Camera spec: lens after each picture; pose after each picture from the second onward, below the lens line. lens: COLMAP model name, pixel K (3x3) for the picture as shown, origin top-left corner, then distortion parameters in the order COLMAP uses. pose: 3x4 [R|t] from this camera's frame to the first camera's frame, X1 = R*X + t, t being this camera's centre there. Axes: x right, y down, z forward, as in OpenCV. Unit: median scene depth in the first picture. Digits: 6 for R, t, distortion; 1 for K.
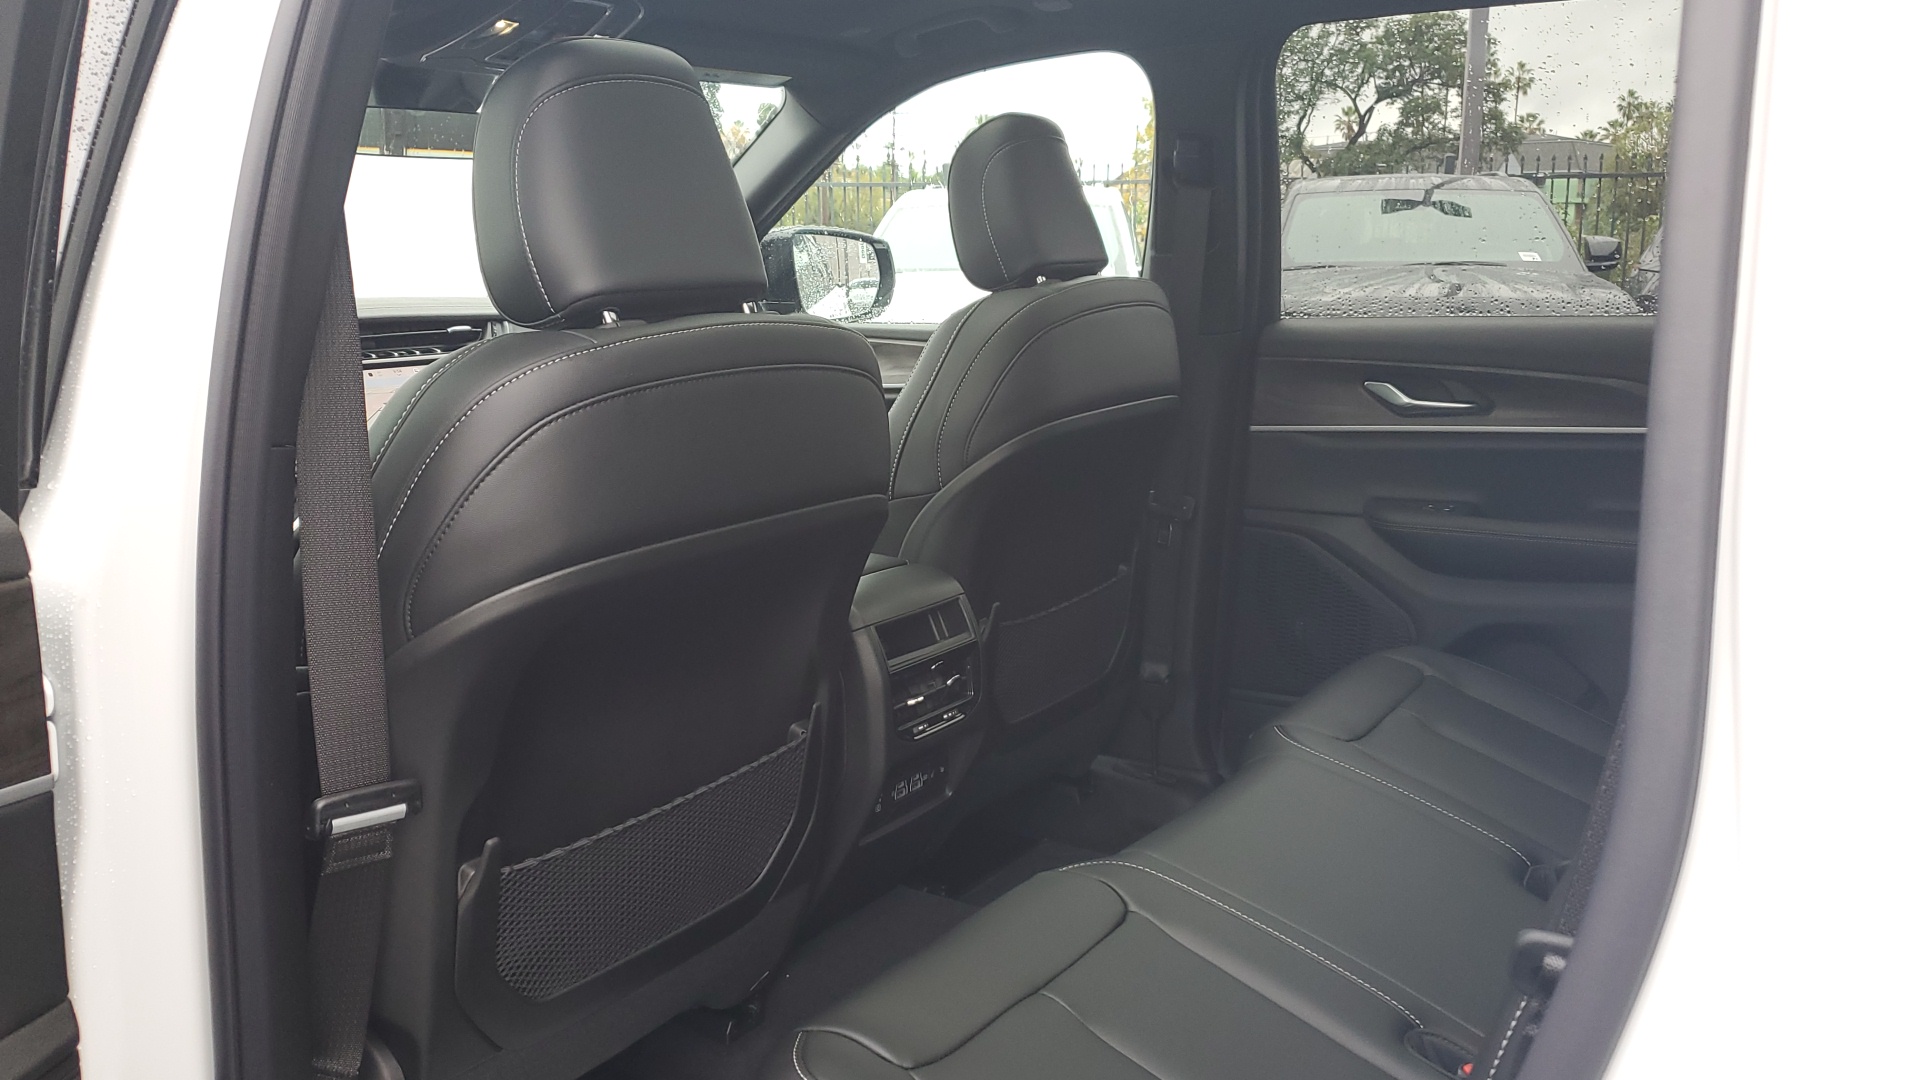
lens RADIAL K [[1507.9, 0, 965.4], [0, 1507.9, 549.0], [0, 0, 1]] dist [0.005503, 0.044963]
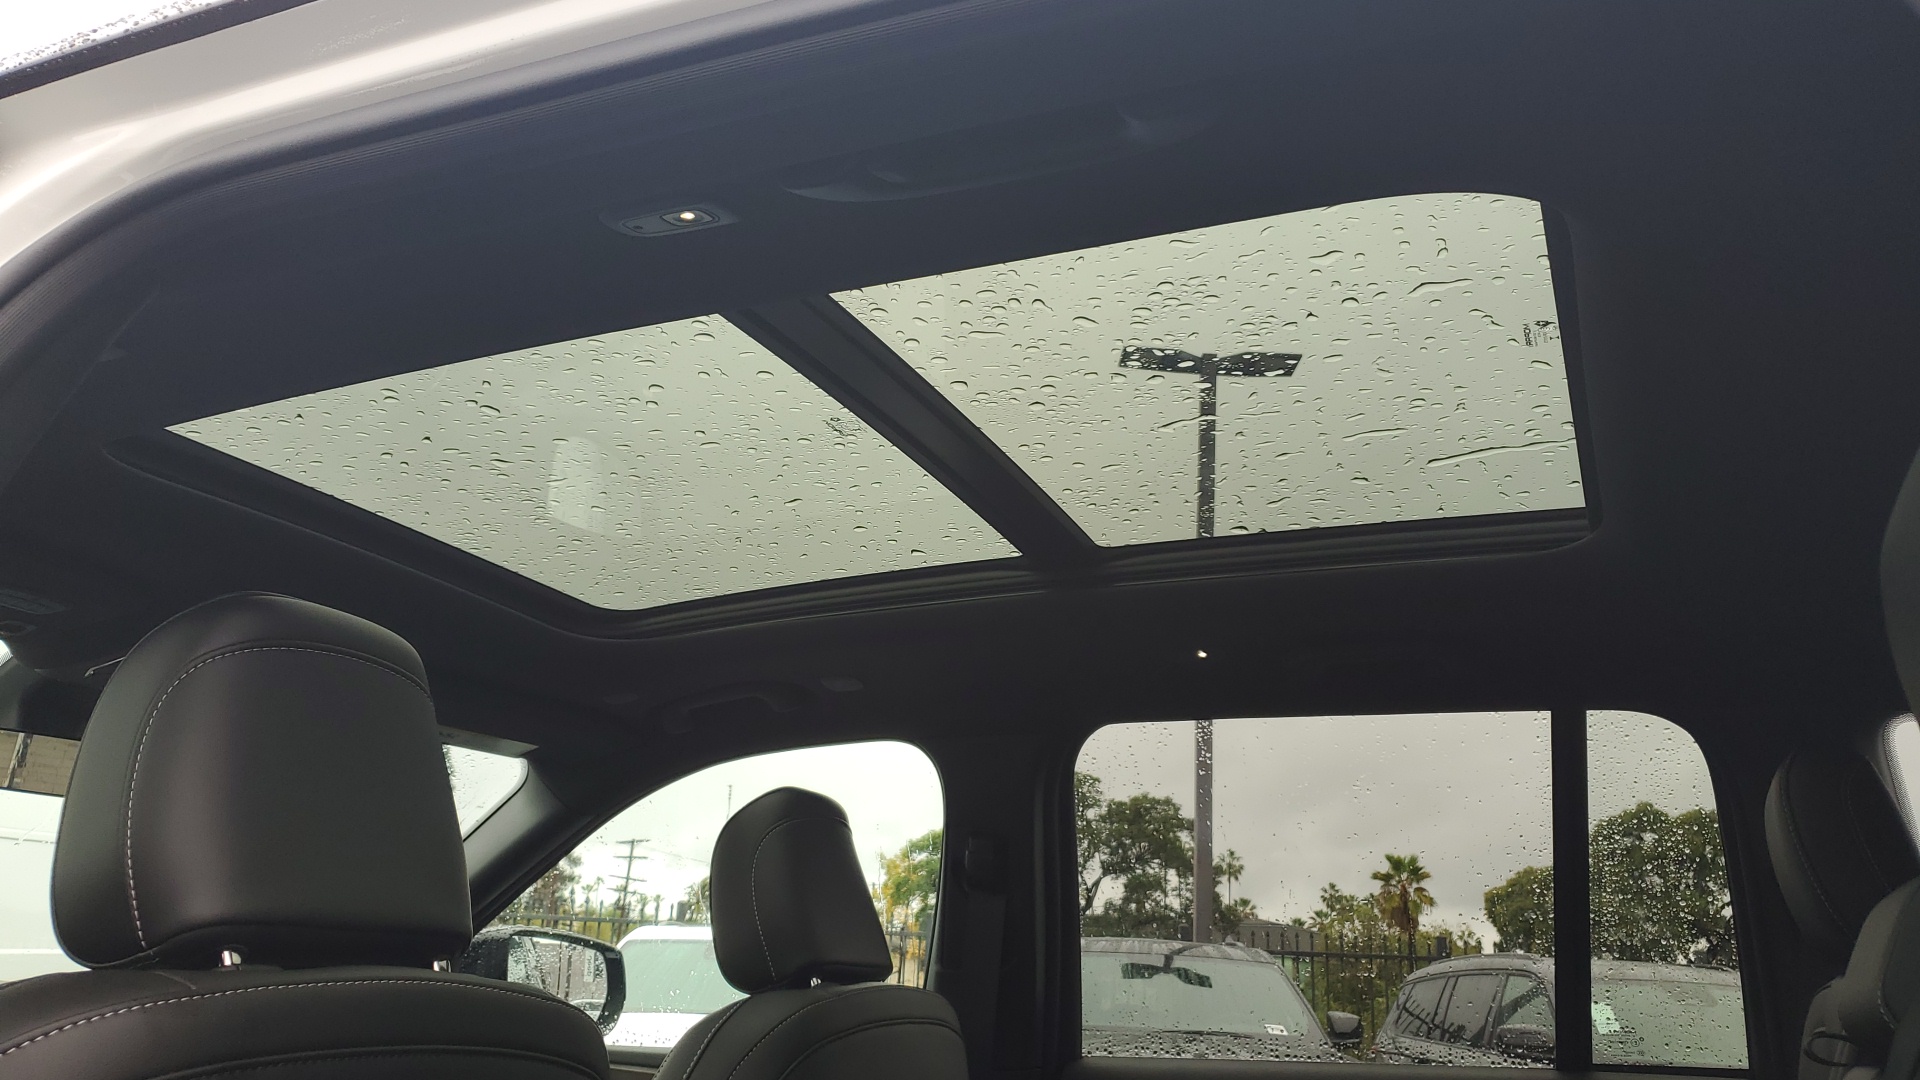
lens RADIAL K [[1524.8, 0, 916.9], [0, 1524.8, 543.3], [0, 0, 1]] dist [0.000173, -0.002374]
pose [[0.988630, 0.090405, 0.120160, -0.013039], [-0.023176, 0.881148, -0.472273, 0.000811], [-0.148574, 0.464118, 0.873224, 0.130303]]
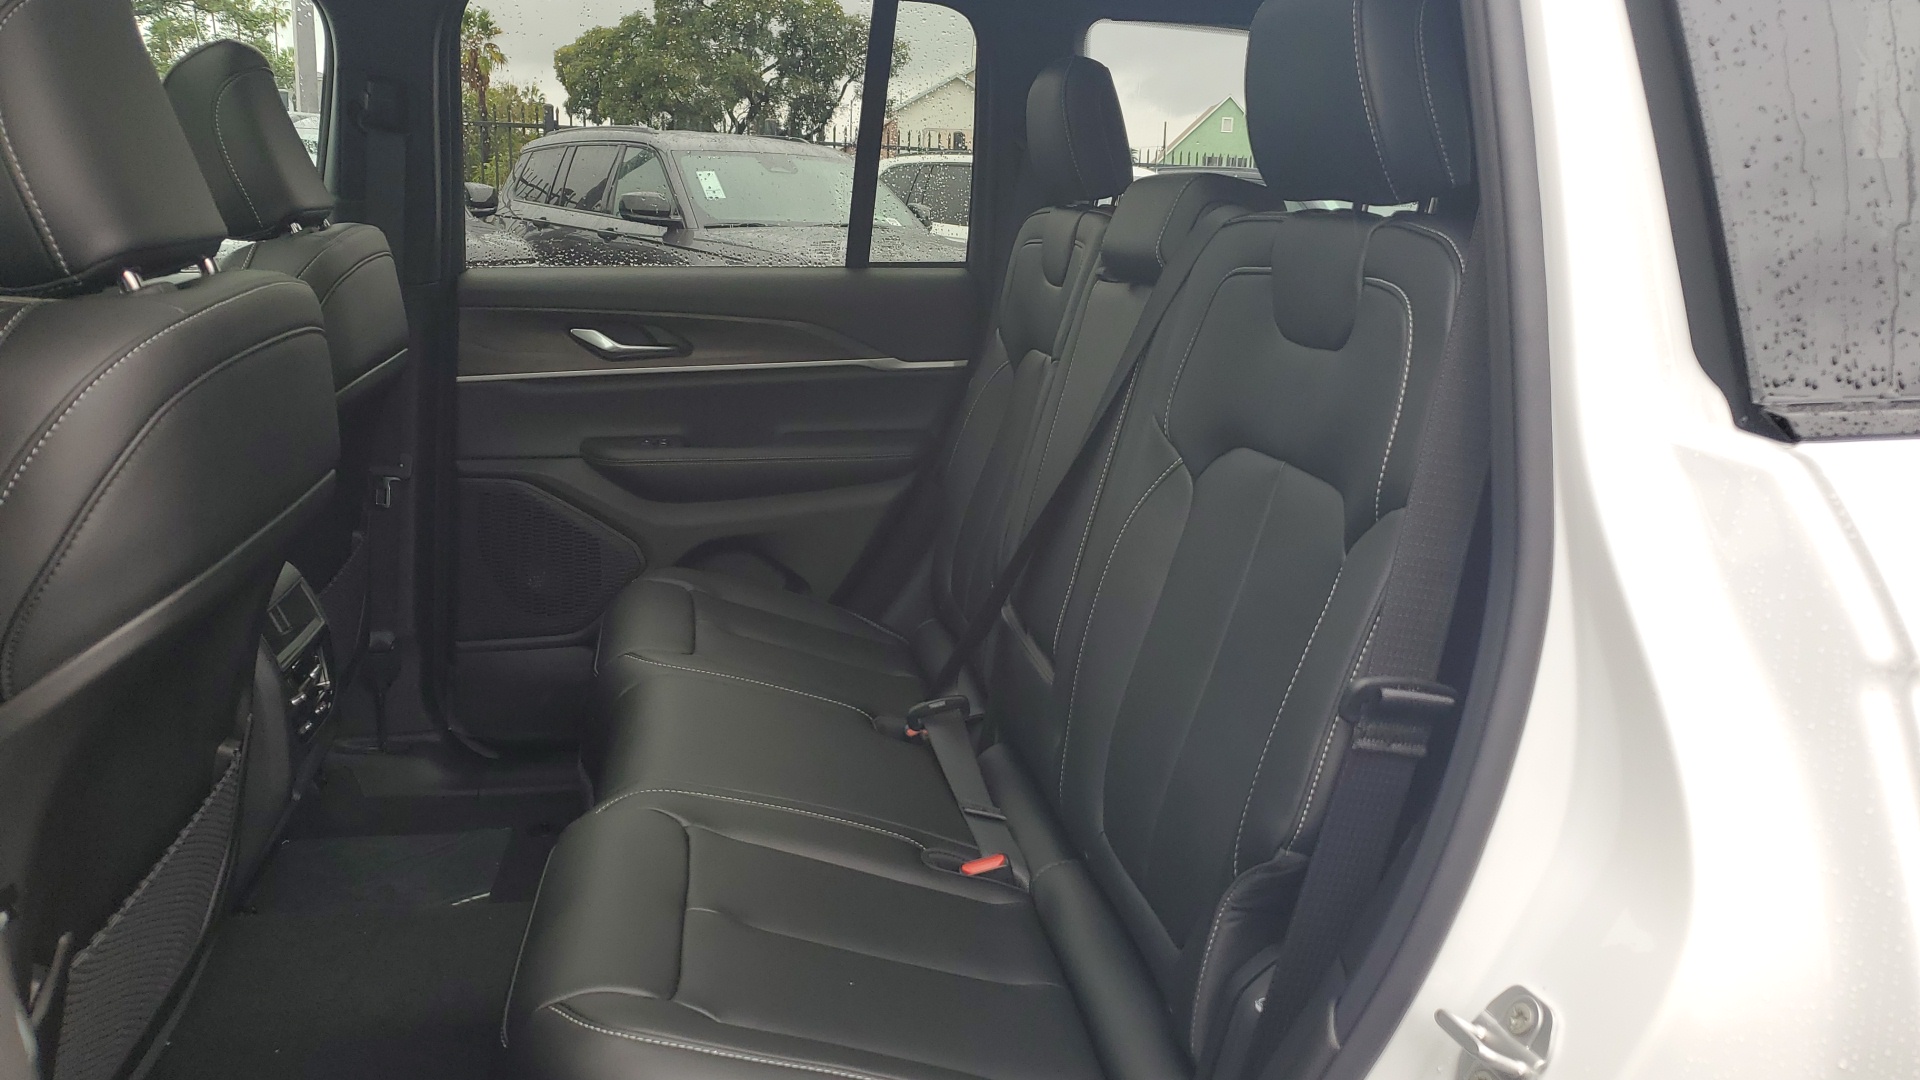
lens RADIAL K [[1469.2, 0, 960.0], [0, 1469.2, 540.0], [0, 0, 1]] dist [0.220859, -0.331928]
pose [[0.738356, -0.135176, 0.660725, -0.241932], [0.114864, 0.990598, 0.074304, -0.011108], [-0.664558, 0.021030, 0.746941, 0.039923]]
